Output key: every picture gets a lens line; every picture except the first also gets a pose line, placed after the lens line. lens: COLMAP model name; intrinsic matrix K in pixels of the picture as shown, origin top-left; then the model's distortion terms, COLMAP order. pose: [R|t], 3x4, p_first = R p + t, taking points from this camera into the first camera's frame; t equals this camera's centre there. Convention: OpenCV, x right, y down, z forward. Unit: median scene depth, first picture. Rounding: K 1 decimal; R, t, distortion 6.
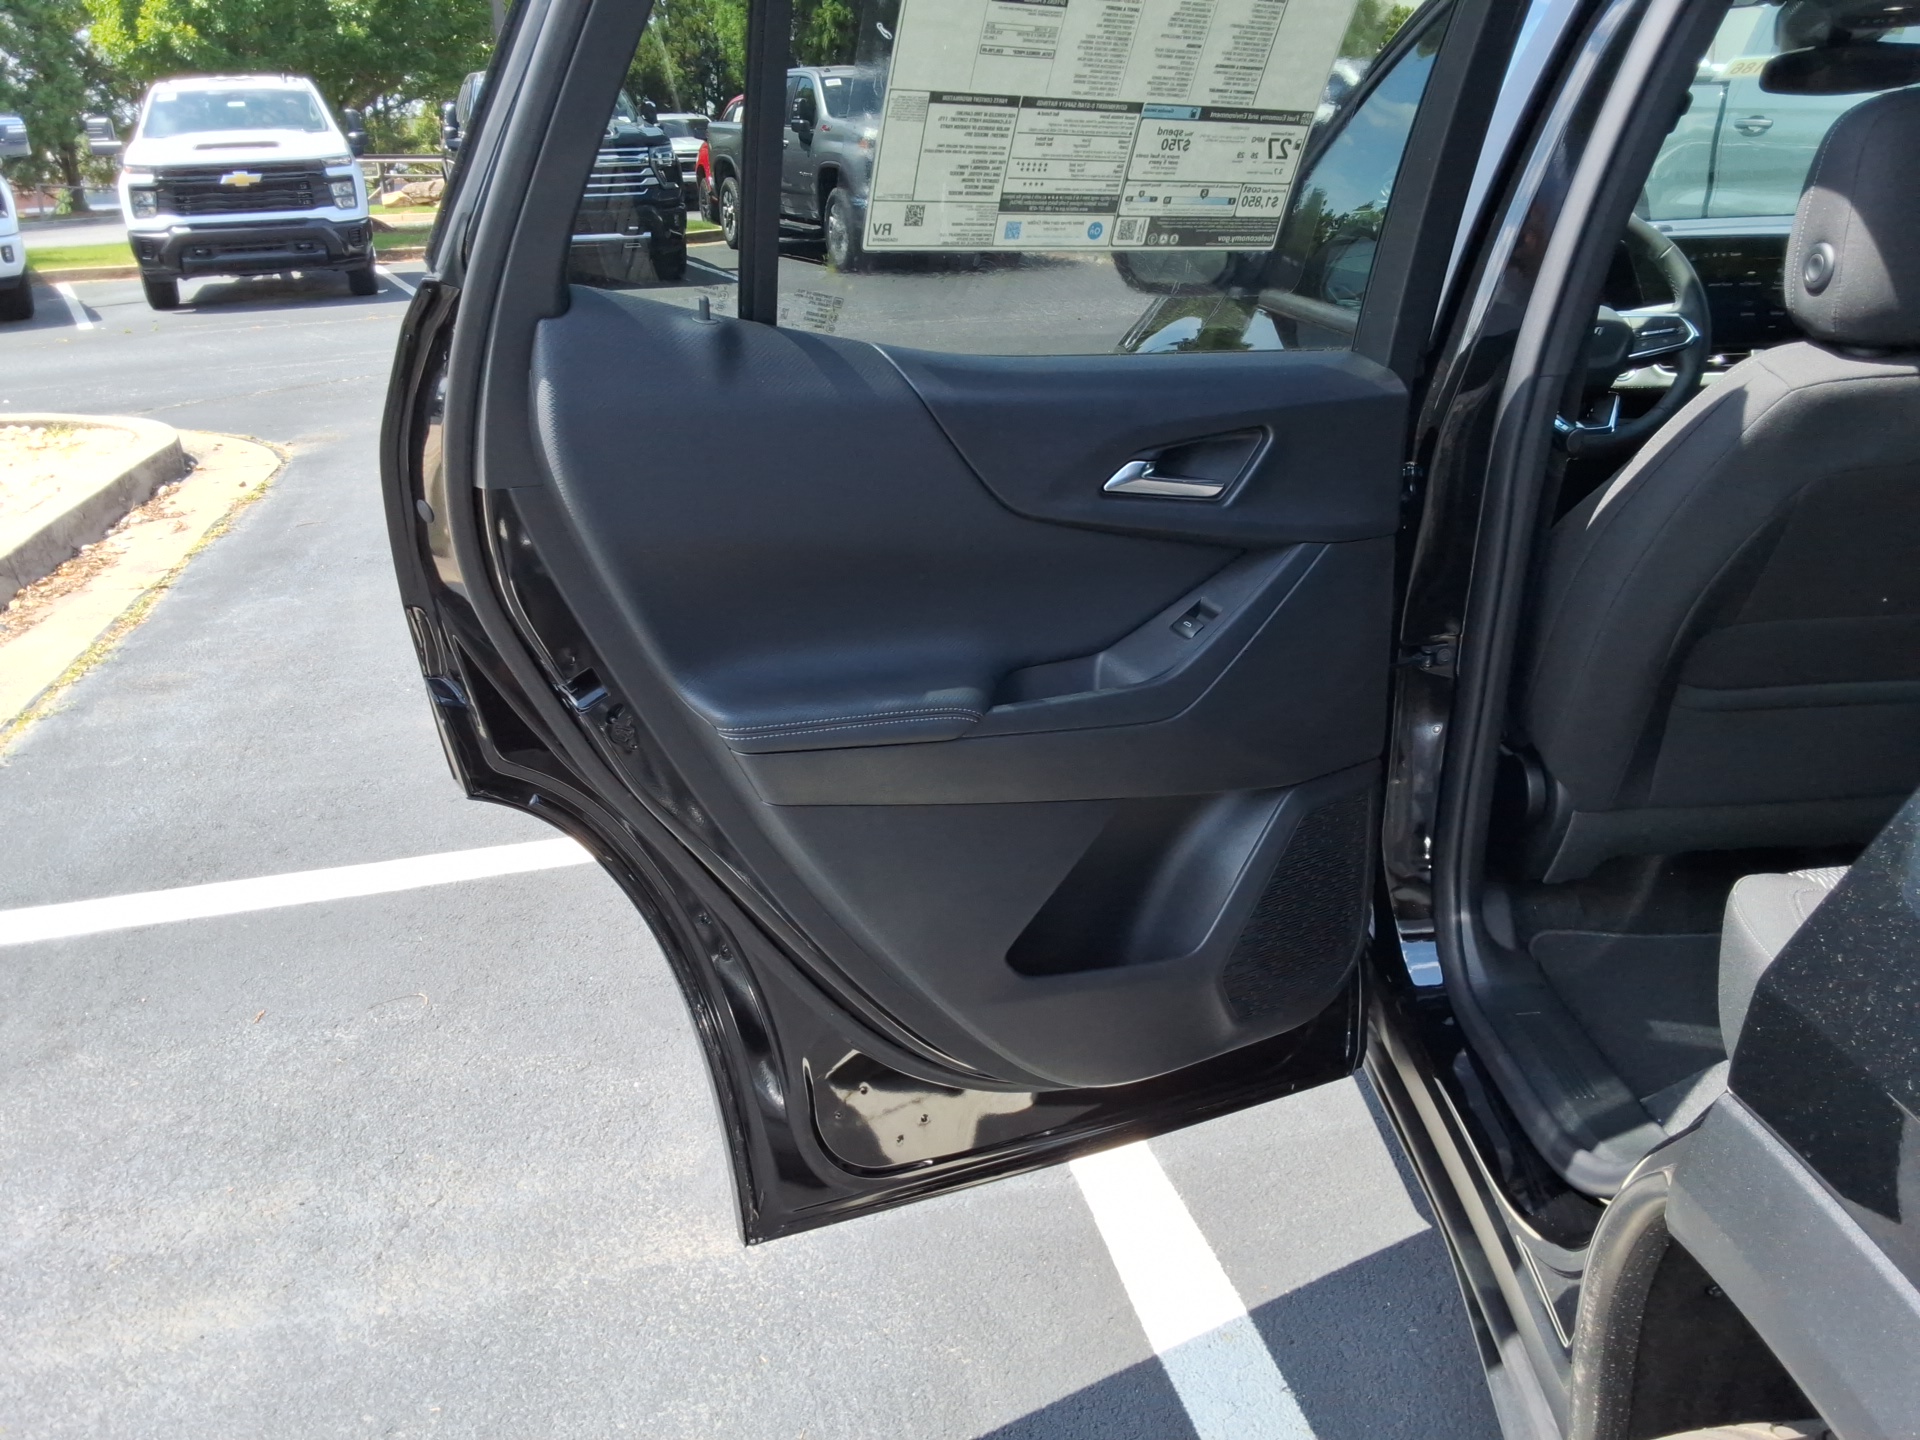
lens RADIAL K [[1554.8, 0, 956.7], [0, 1554.8, 712.2], [0, 0, 1]] dist [0.093592, -0.149918]
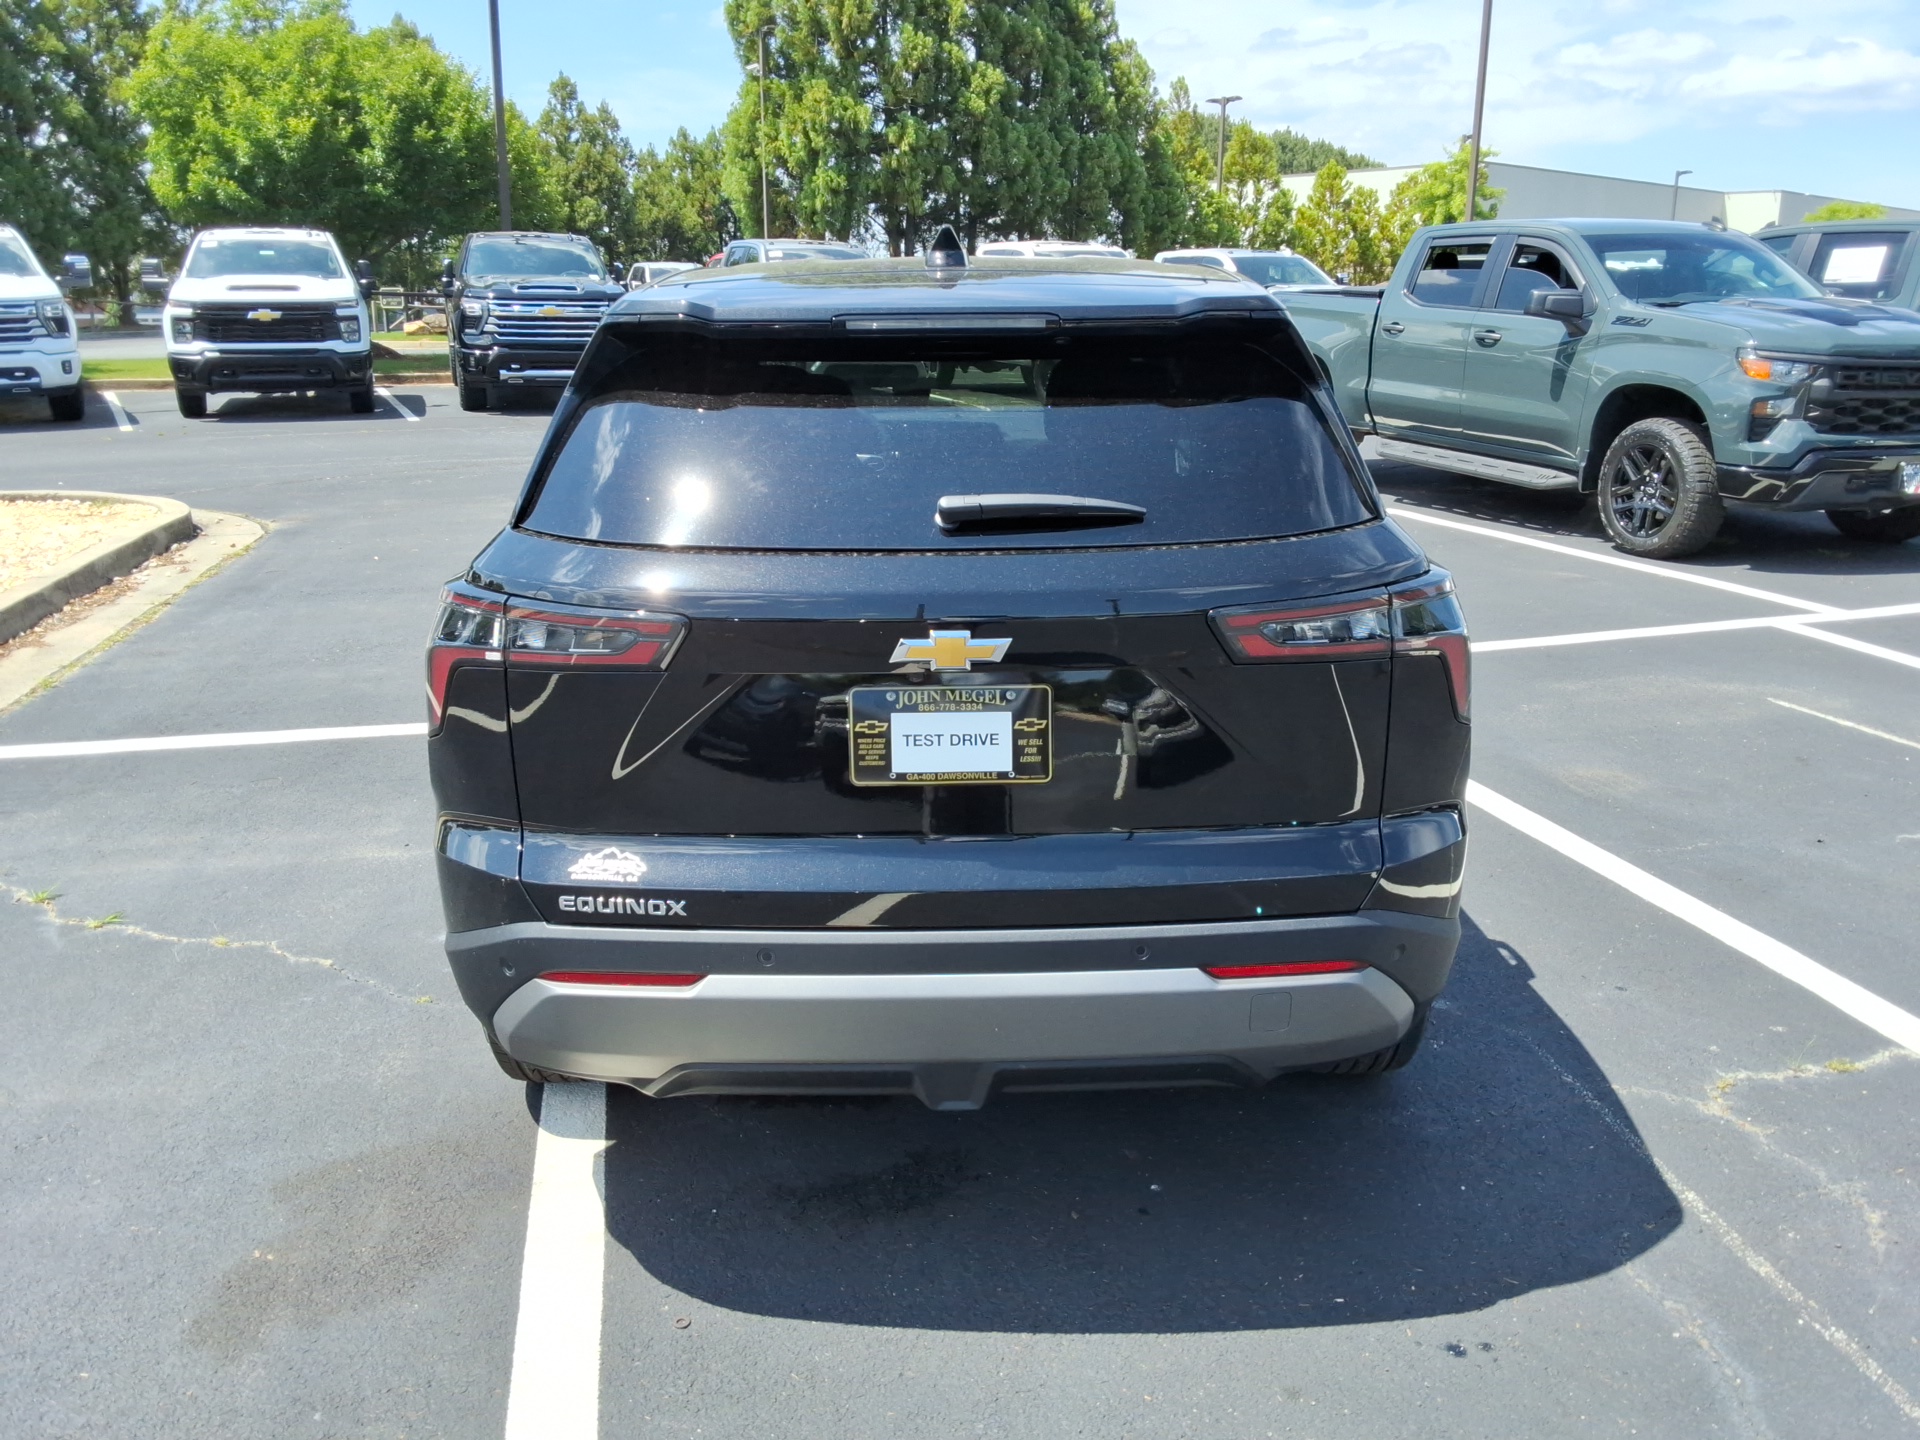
lens RADIAL K [[1554.8, 0, 983.3], [0, 1554.8, 711.0], [0, 0, 1]] dist [0.093592, -0.149918]
pose [[0.999247, 0.038314, 0.006172, 0.100667], [-0.037666, 0.995796, -0.083500, 0.045478], [-0.009345, 0.083205, 0.996489, -0.186007]]
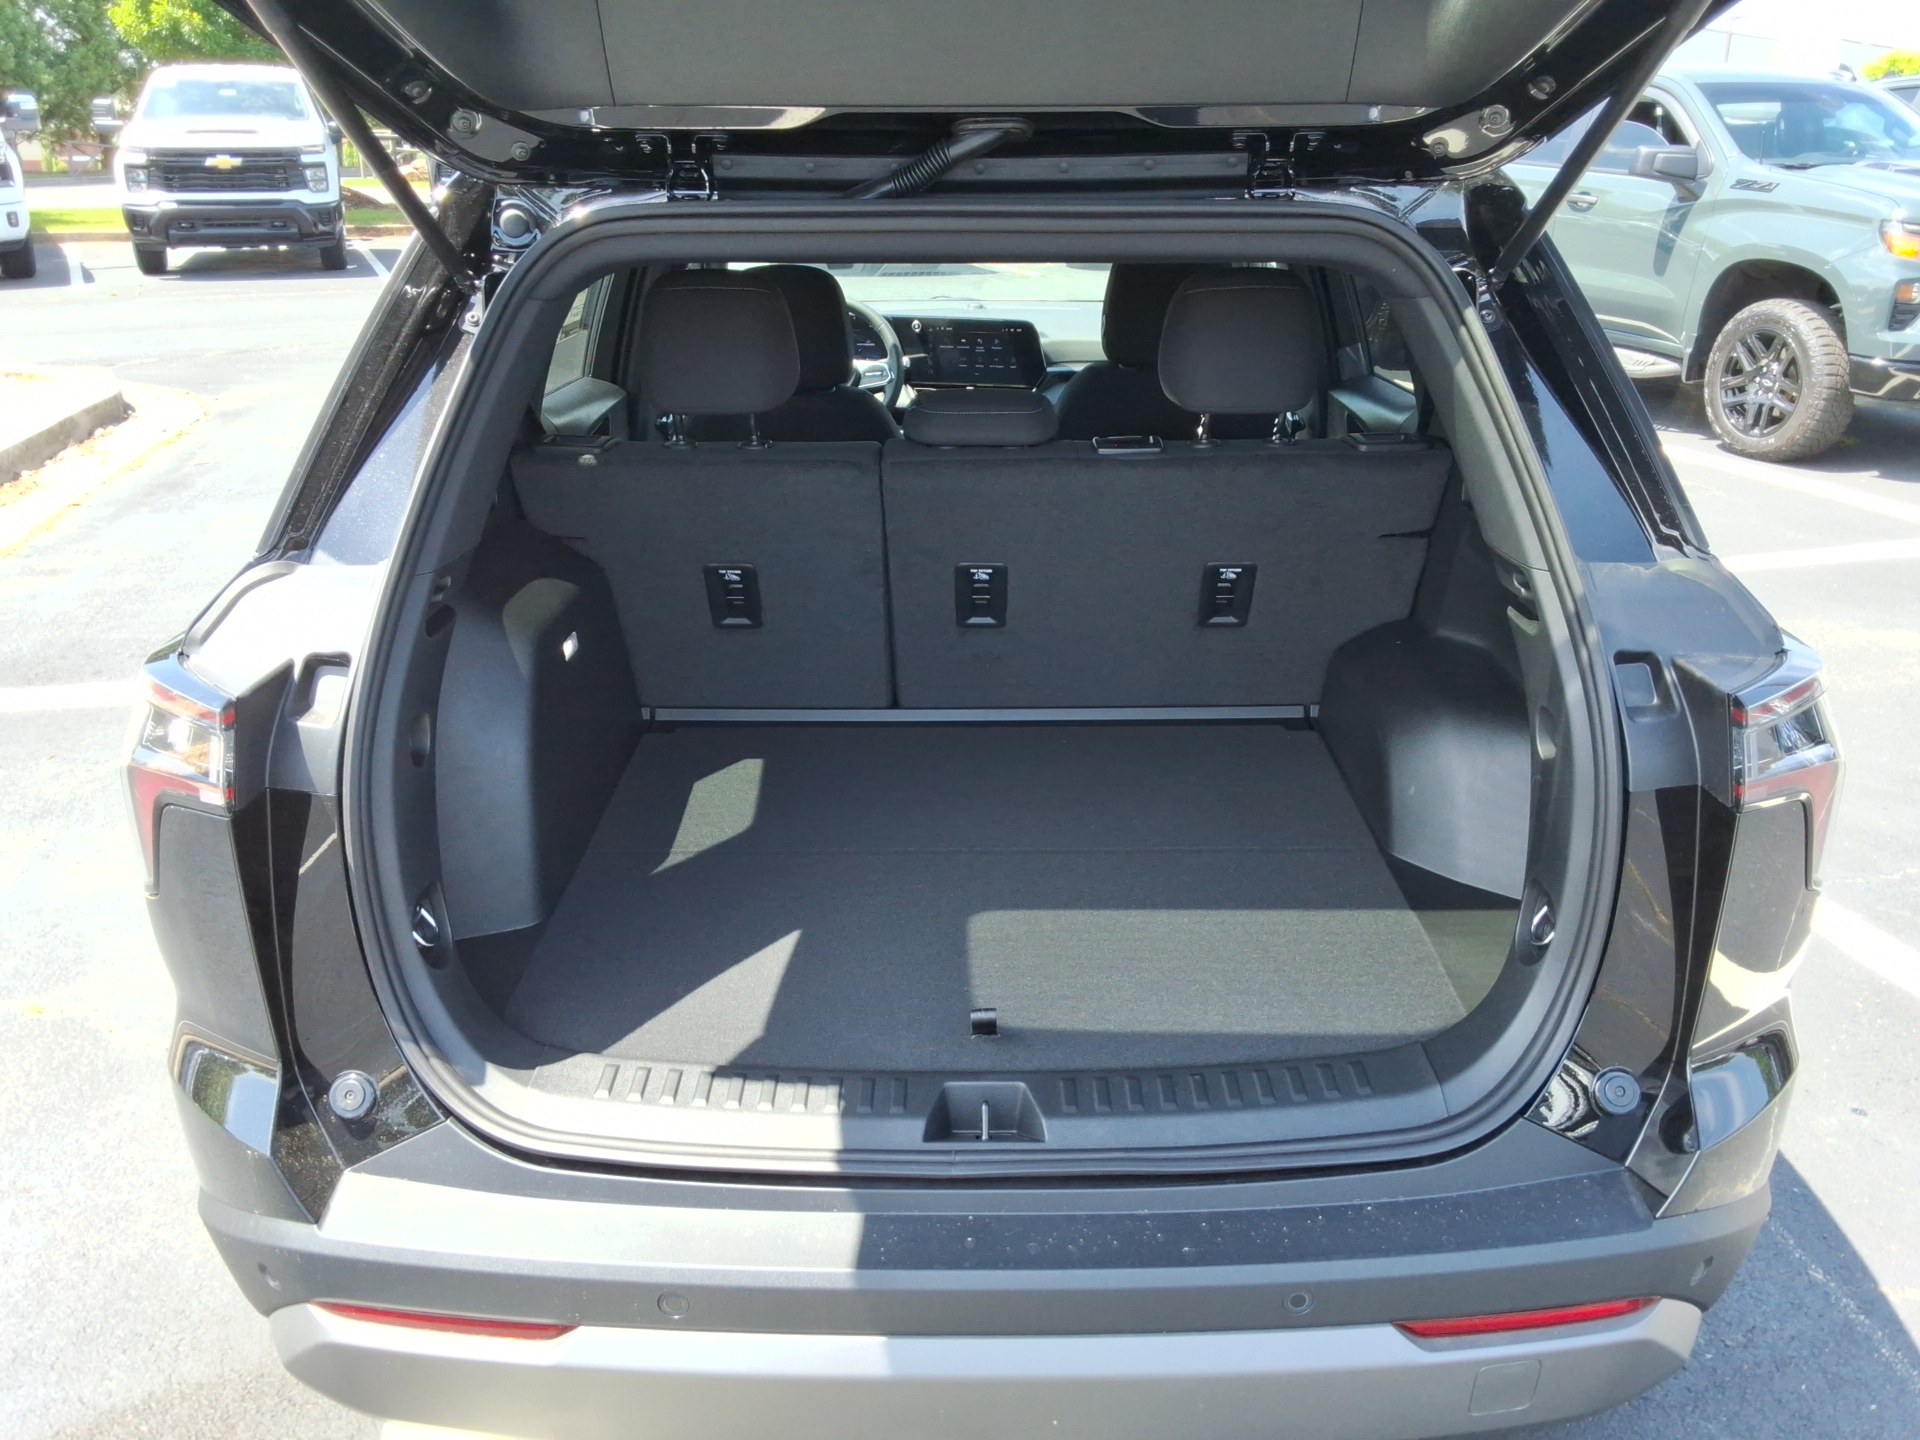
lens RADIAL K [[1554.8, 0, 976.1], [0, 1554.8, 720.9], [0, 0, 1]] dist [0.093592, -0.149918]
pose [[0.998720, 0.050523, -0.002256, 0.096920], [-0.050496, 0.998666, 0.010798, 0.018327], [0.002798, -0.010670, 0.999939, -0.116028]]
